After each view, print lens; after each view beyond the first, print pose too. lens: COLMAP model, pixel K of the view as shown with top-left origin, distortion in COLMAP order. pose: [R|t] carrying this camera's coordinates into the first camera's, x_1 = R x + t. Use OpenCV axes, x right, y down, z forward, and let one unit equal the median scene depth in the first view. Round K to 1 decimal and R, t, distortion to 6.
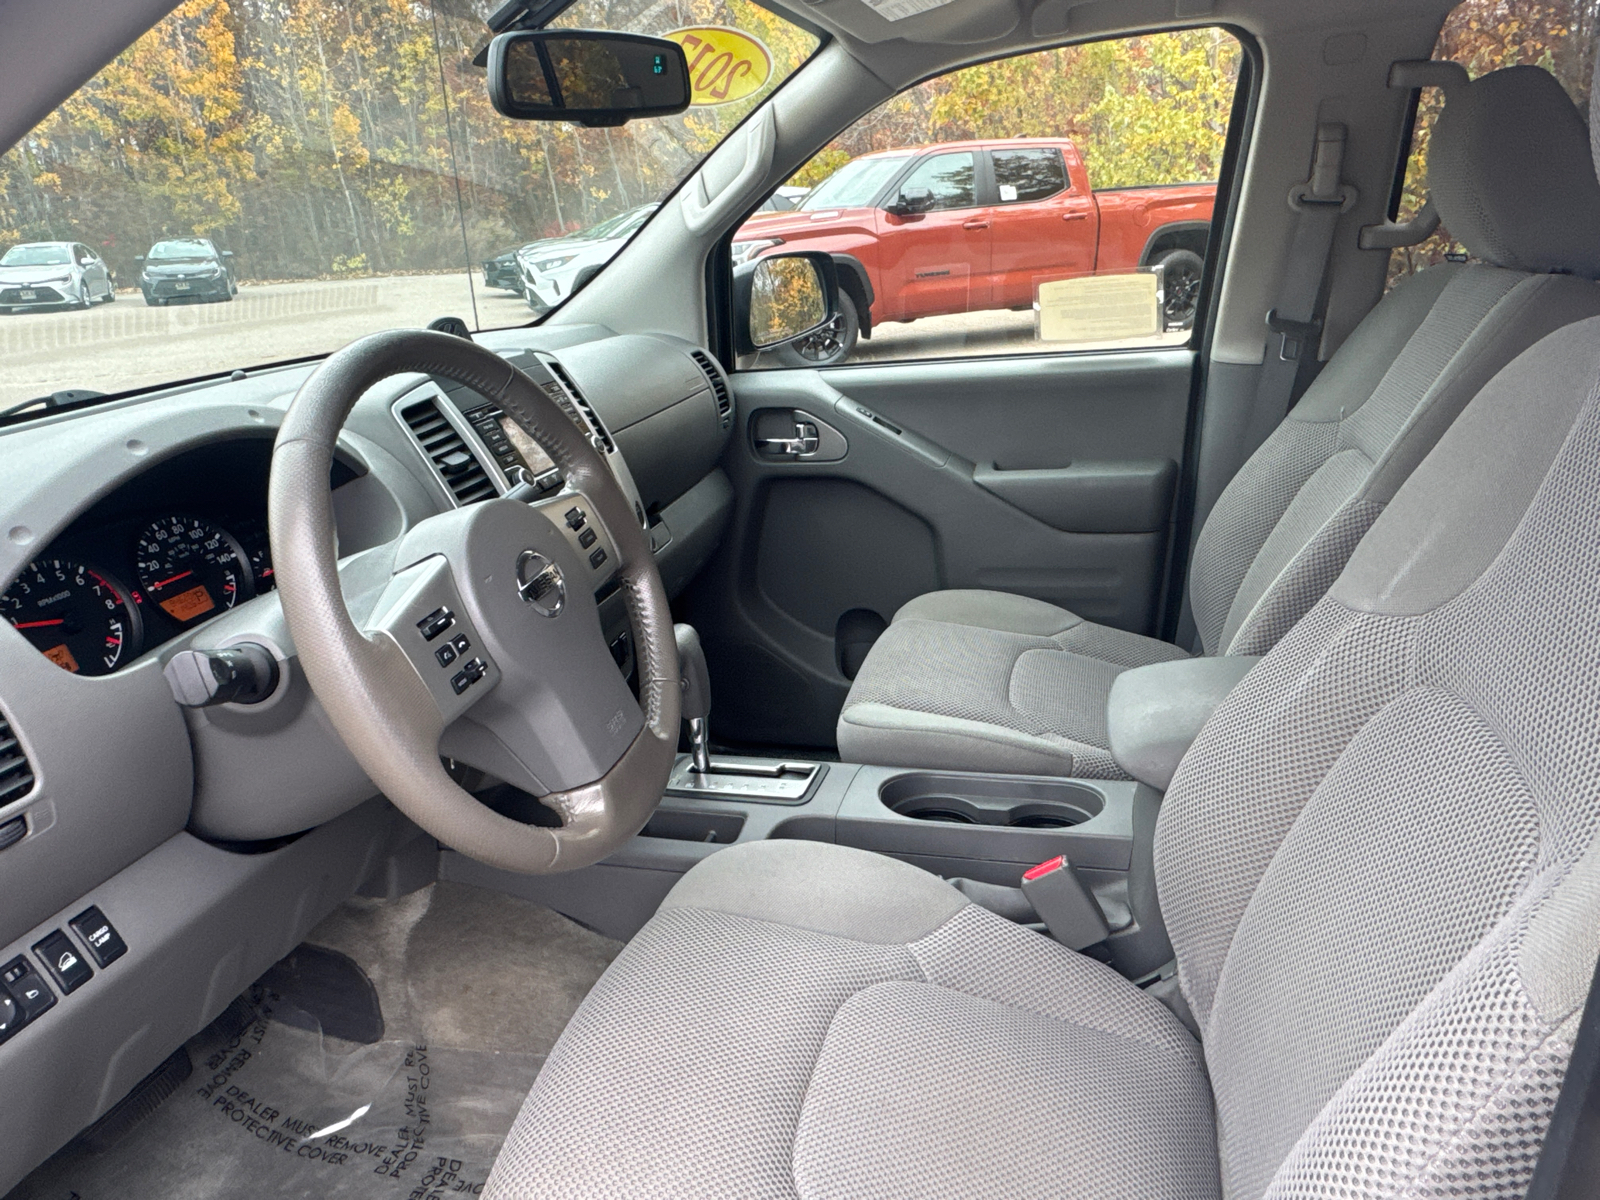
lens RADIAL K [[1144.5, 0, 800.0], [0, 1144.5, 600.0], [0, 0, 1]] dist [-0.006367, 0.005039]
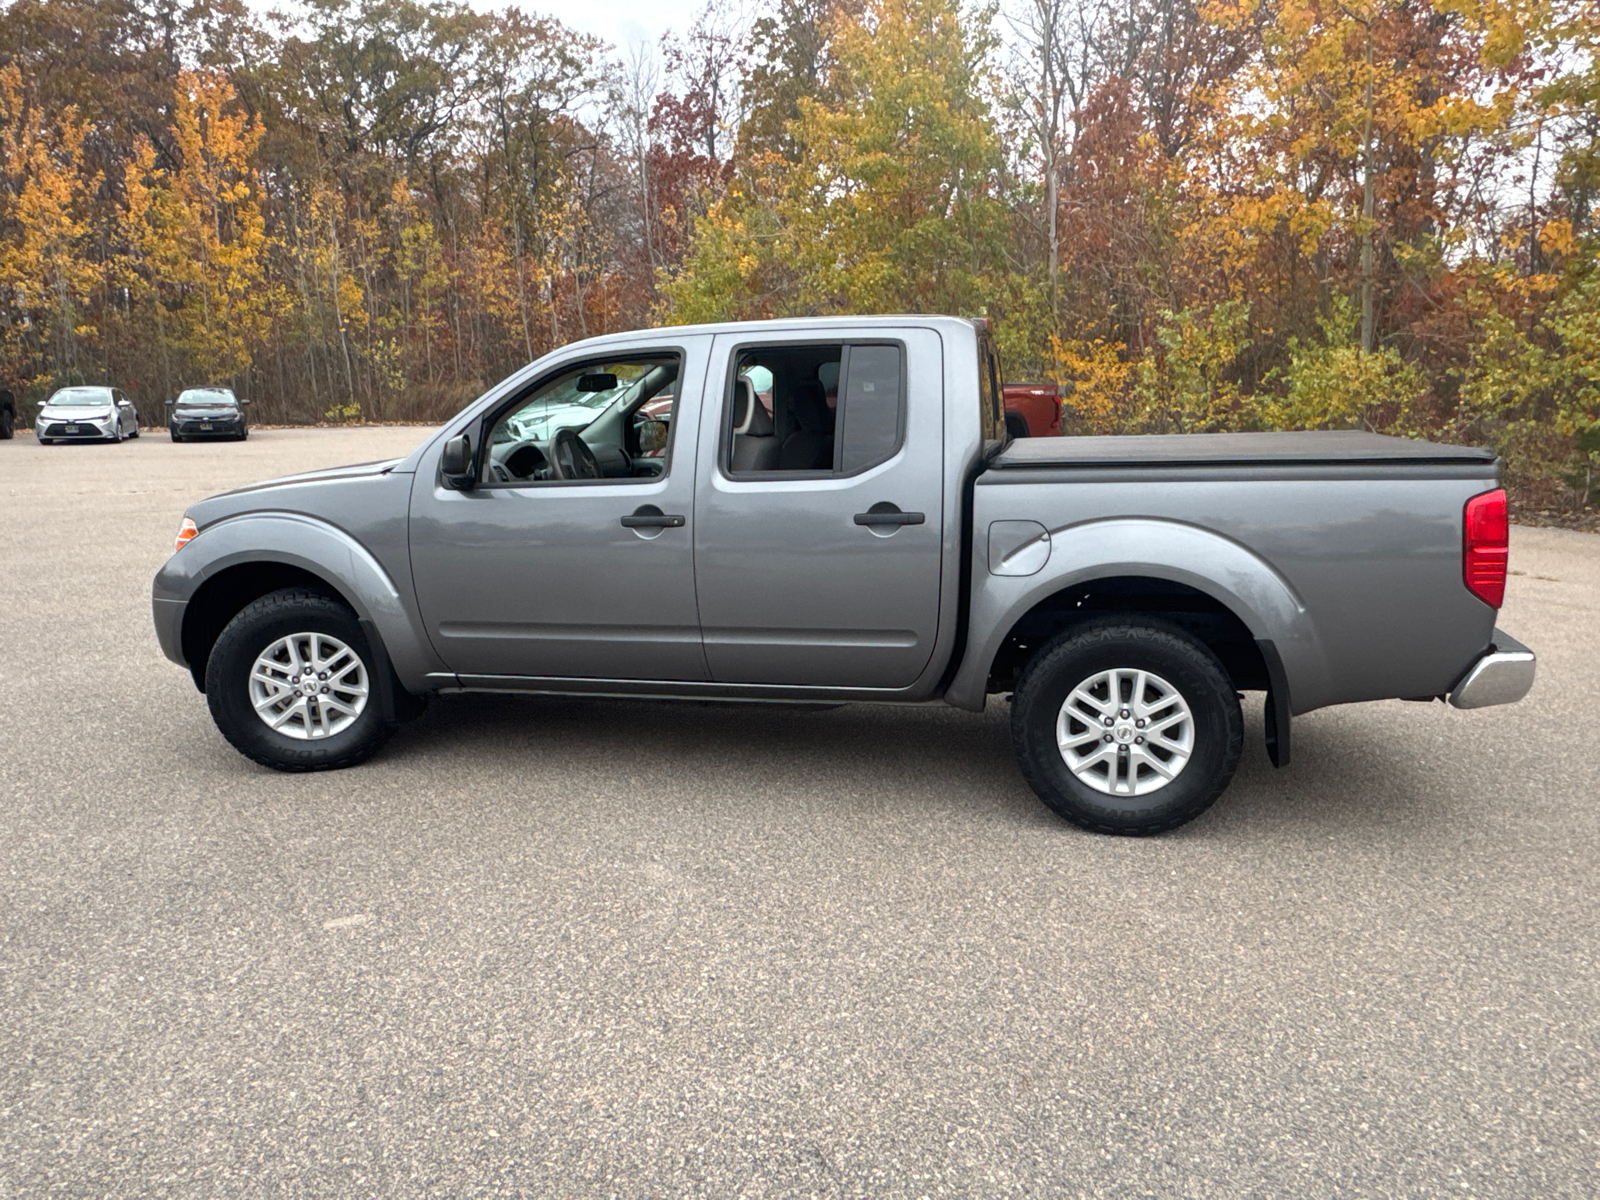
lens RADIAL K [[1144.5, 0, 800.0], [0, 1144.5, 600.0], [0, 0, 1]] dist [-0.006367, 0.005039]
pose [[0.998732, 0.031458, 0.039292, 0.019778], [-0.025729, 0.990010, -0.138629, 0.041498], [-0.043261, 0.137442, 0.989565, -0.140541]]
